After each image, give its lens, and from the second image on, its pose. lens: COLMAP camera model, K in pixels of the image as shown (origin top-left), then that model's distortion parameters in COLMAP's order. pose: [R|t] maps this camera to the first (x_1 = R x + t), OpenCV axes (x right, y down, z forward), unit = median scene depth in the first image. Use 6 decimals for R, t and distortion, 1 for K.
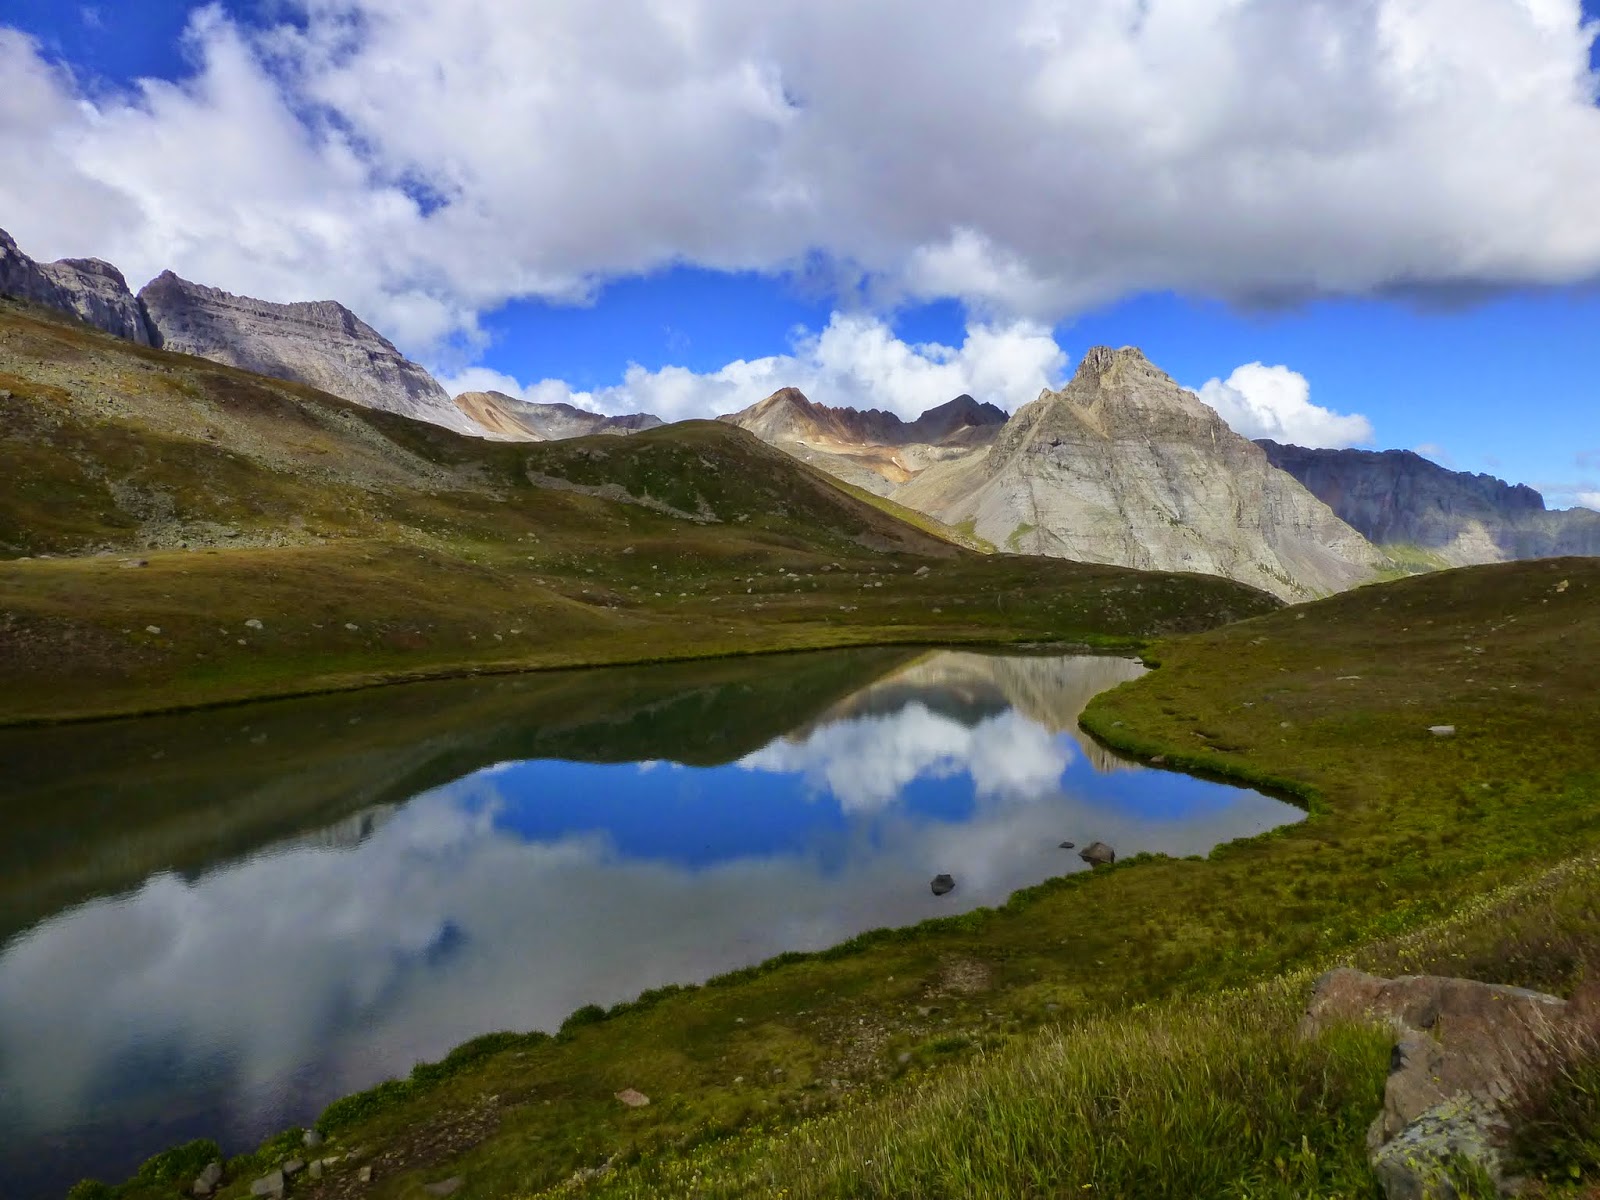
lens RADIAL K [[1156.5, 0, 812.3], [0, 1156.5, 615.0], [0, 0, 1]] dist [-0.018814, -0.015466]
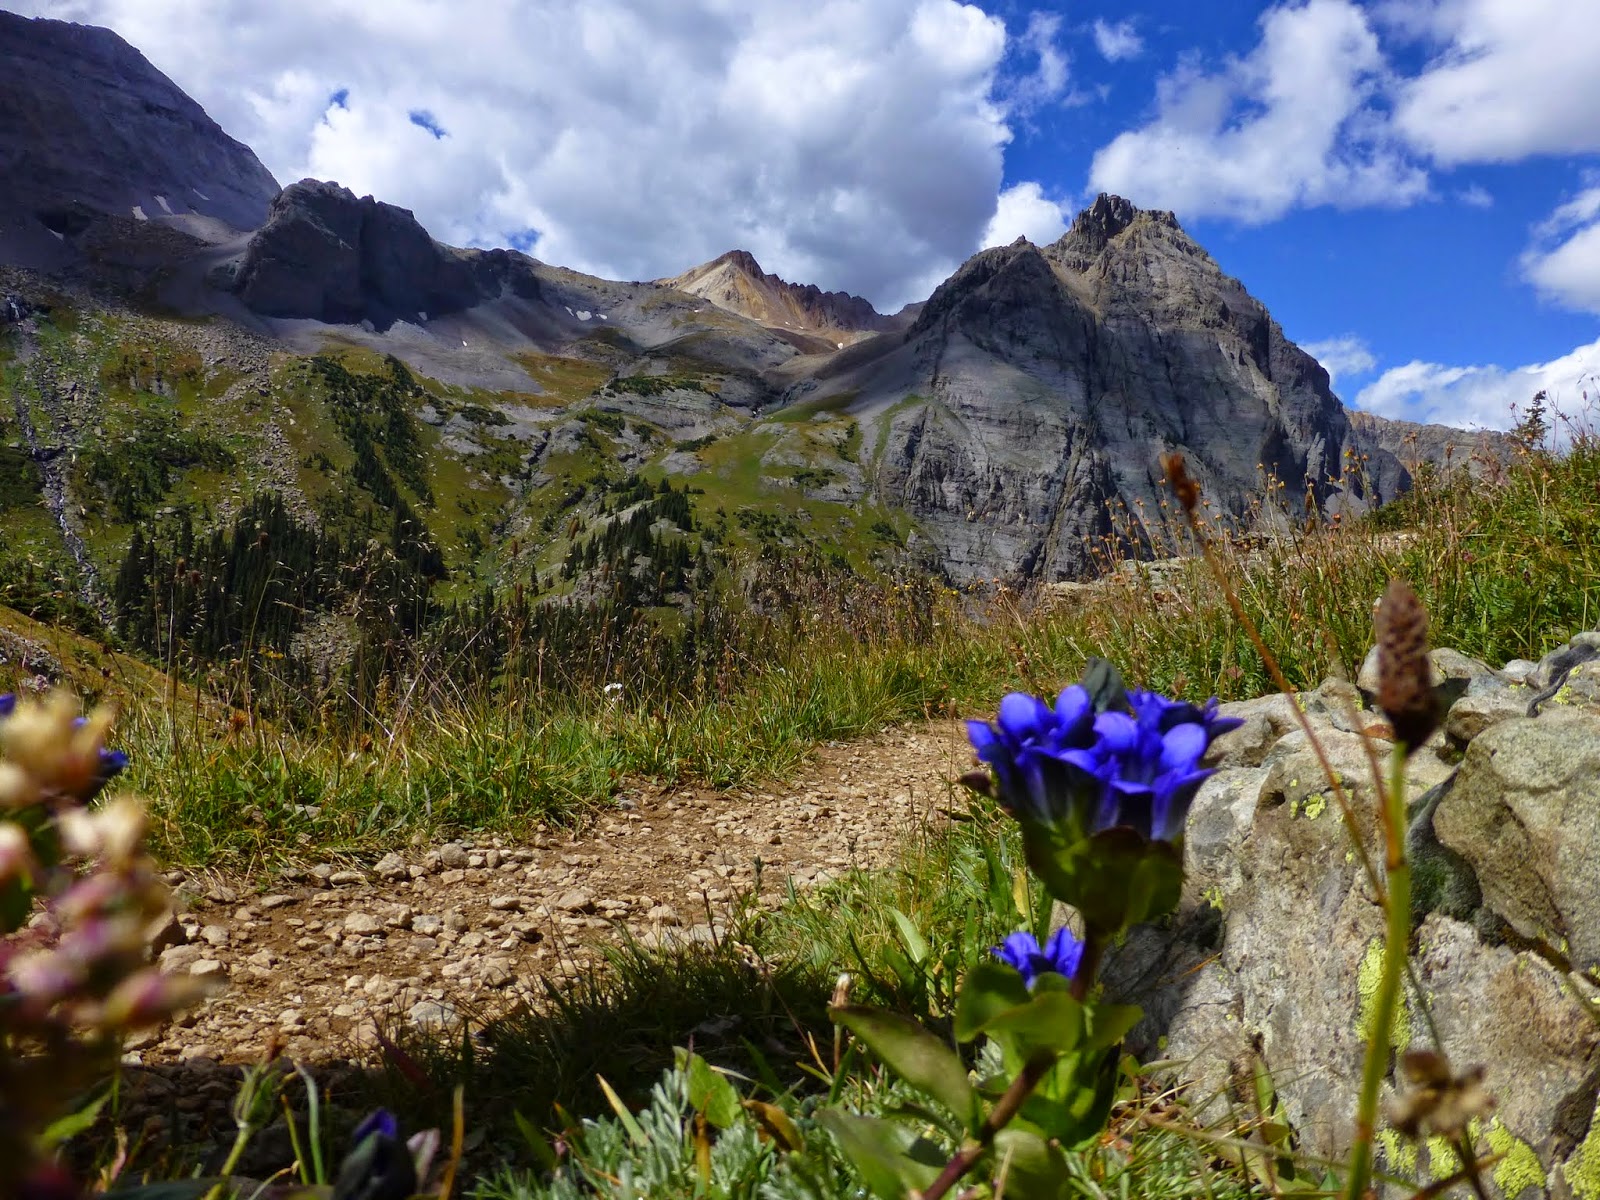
lens RADIAL K [[1156.5, 0, 808.0], [0, 1156.5, 596.4], [0, 0, 1]] dist [-0.018814, -0.015466]
pose [[0.989927, 0.135529, -0.040956, 0.142392], [-0.134399, 0.990497, 0.029194, 0.014508], [0.044523, -0.023395, 0.998734, 0.323822]]
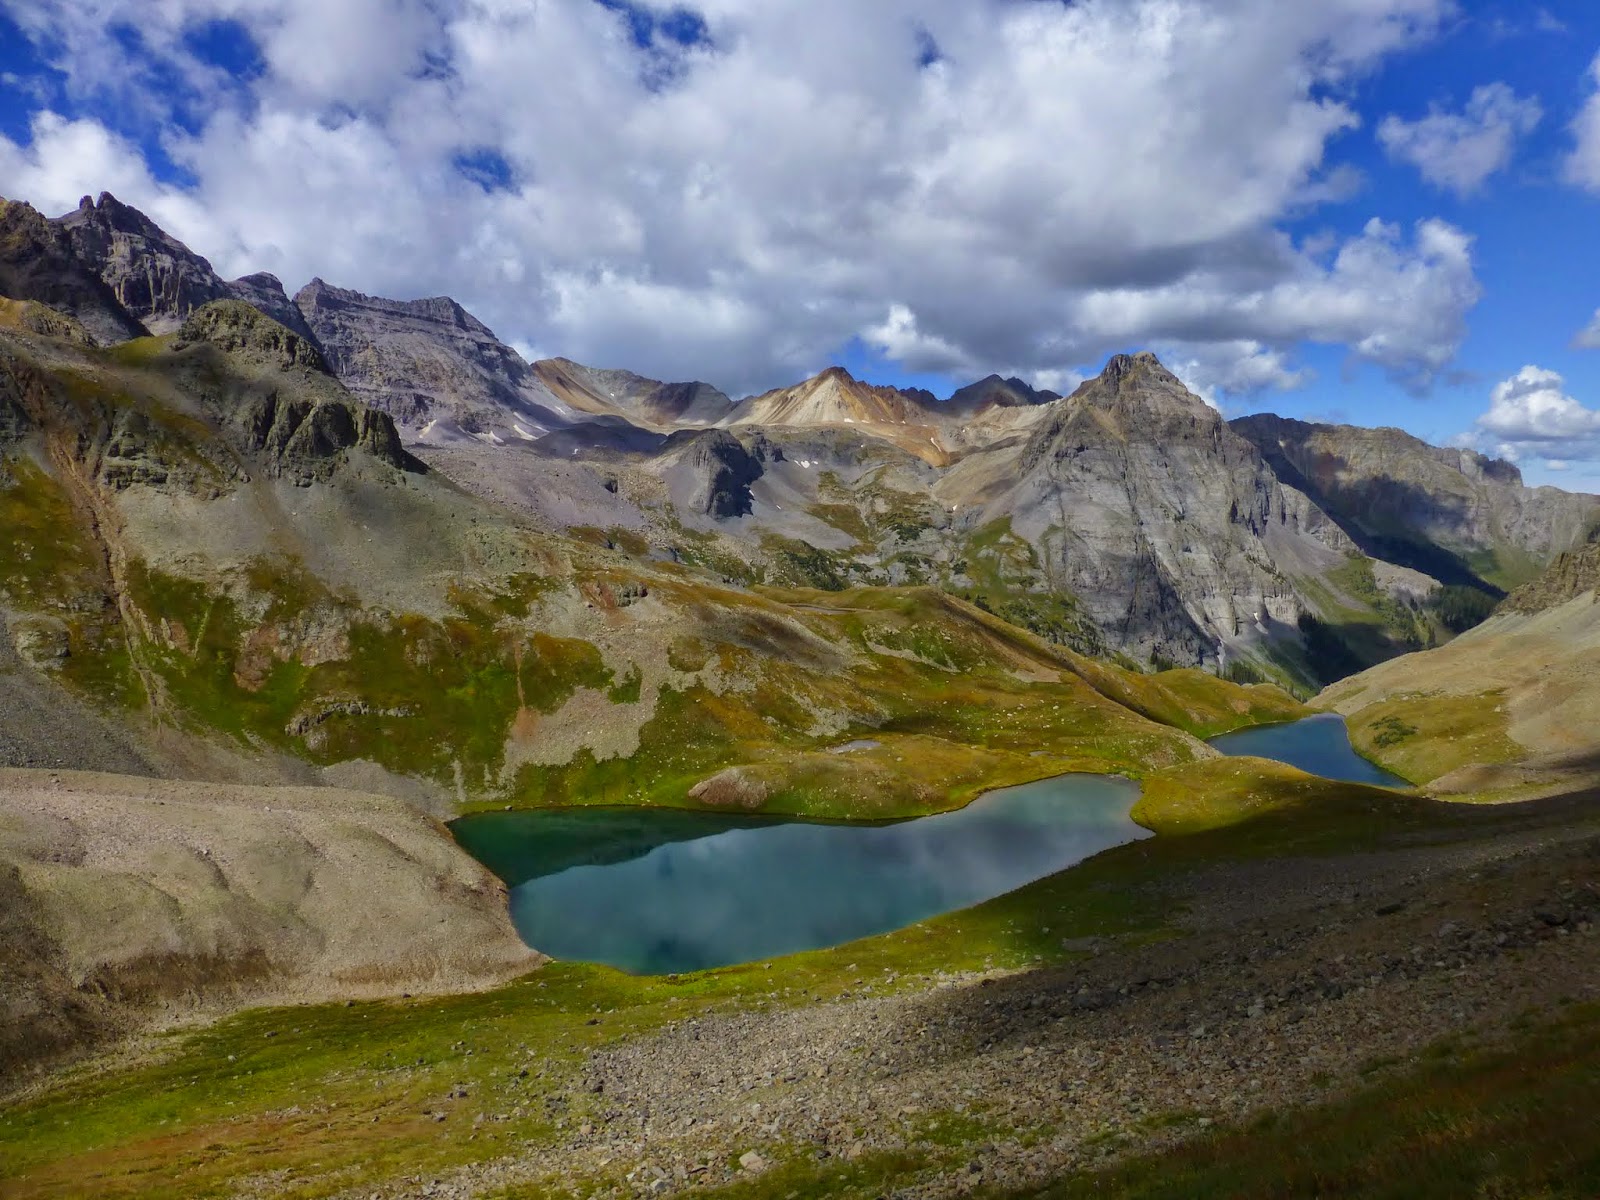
lens RADIAL K [[1156.5, 0, 795.3], [0, 1156.5, 621.1], [0, 0, 1]] dist [-0.018814, -0.015466]
pose [[0.999694, 0.017477, -0.017534, -0.056845], [-0.016151, 0.997193, 0.073116, -0.053118], [0.018762, -0.072810, 0.997169, -0.197605]]
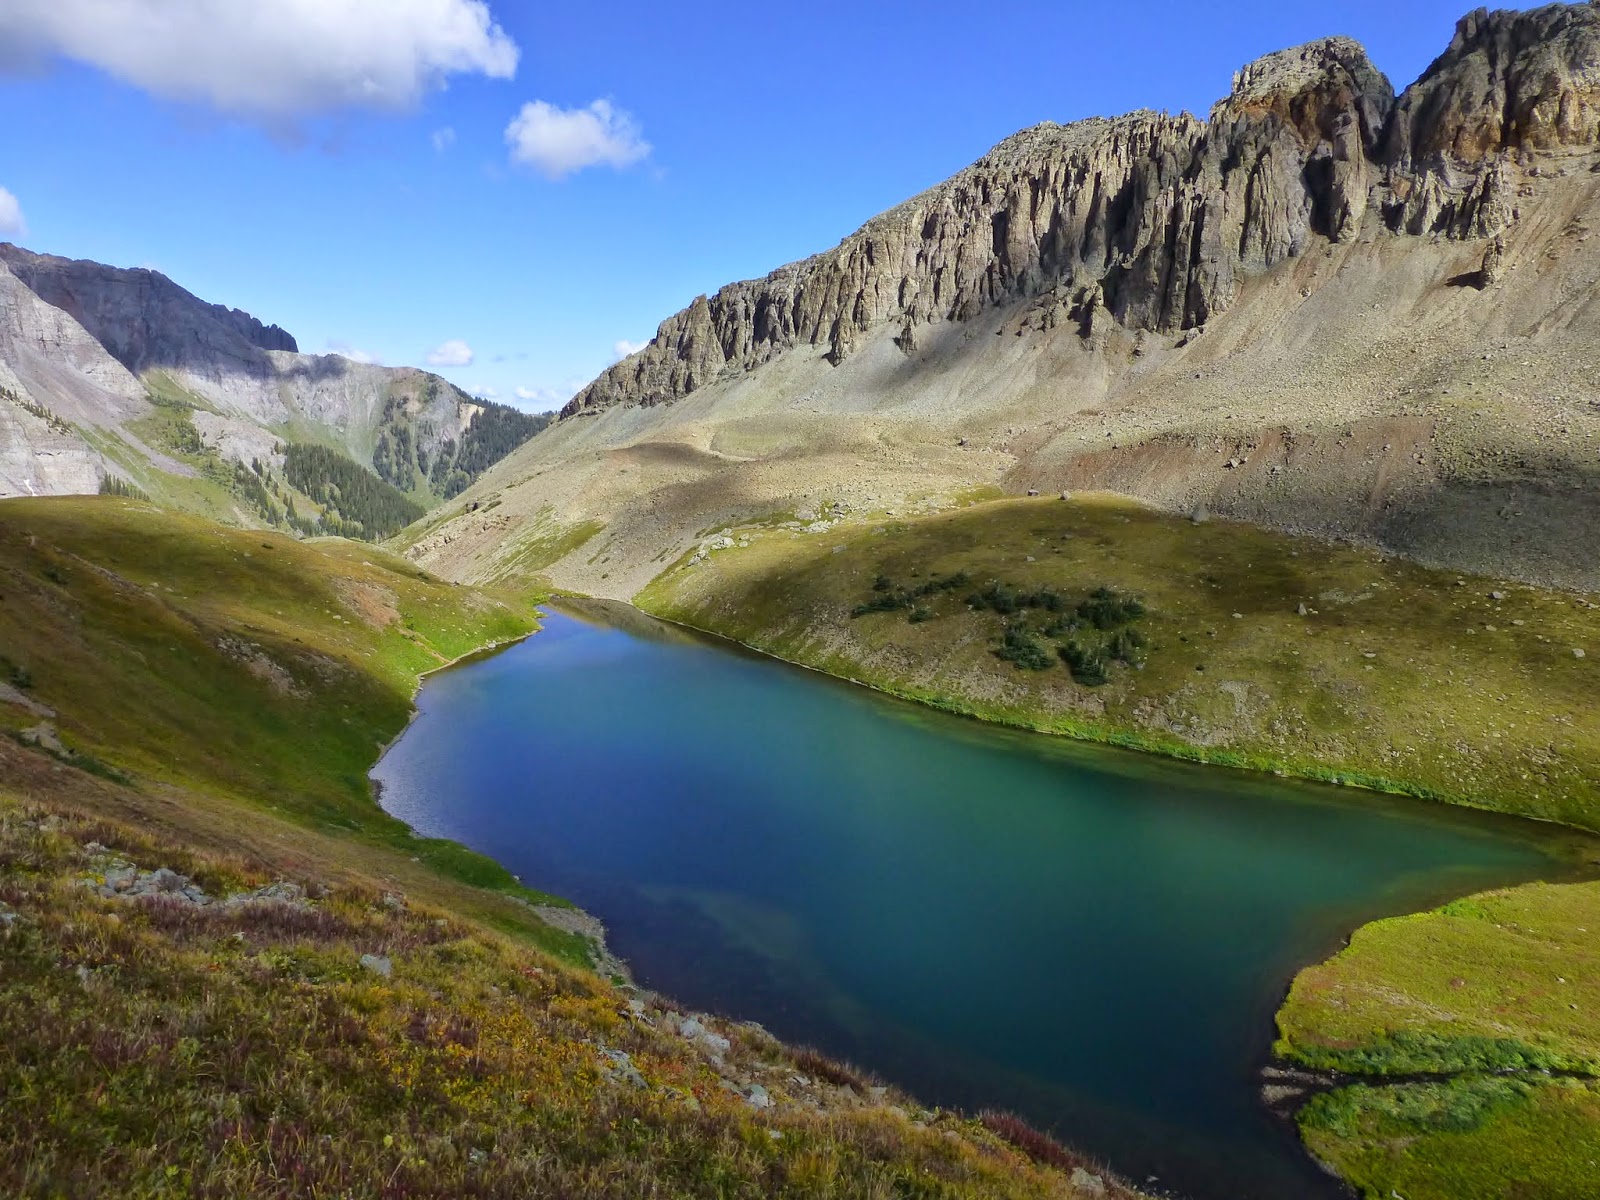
lens RADIAL K [[1156.5, 0, 807.1], [0, 1156.5, 605.8], [0, 0, 1]] dist [-0.018814, -0.015466]
pose [[0.530839, -0.081231, 0.843571, 0.038746], [-0.026538, 0.993314, 0.112350, -0.001470], [-0.847057, -0.082027, 0.525134, 0.169431]]
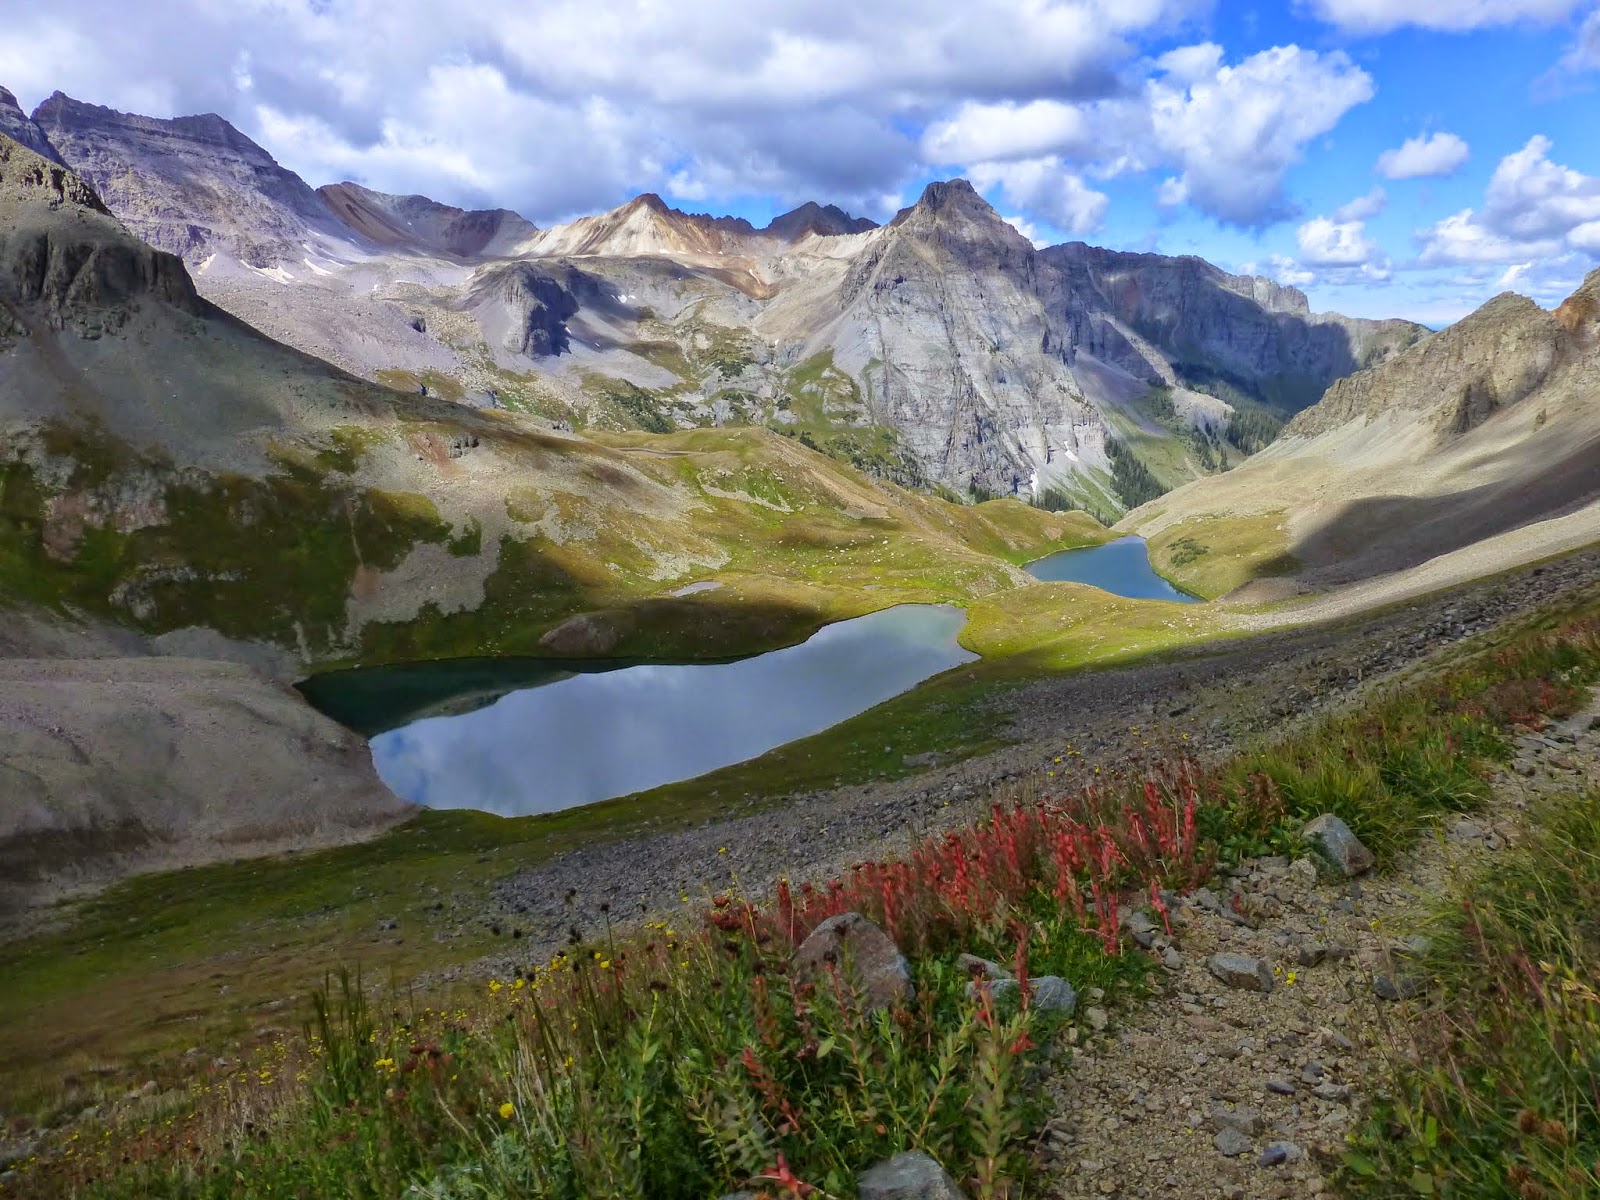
lens RADIAL K [[1156.5, 0, 798.5], [0, 1156.5, 621.8], [0, 0, 1]] dist [-0.018814, -0.015466]
pose [[0.990417, -0.031113, 0.134560, -0.060979], [0.001929, 0.977317, 0.211773, -0.055801], [-0.138097, -0.209484, 0.968011, -0.206035]]
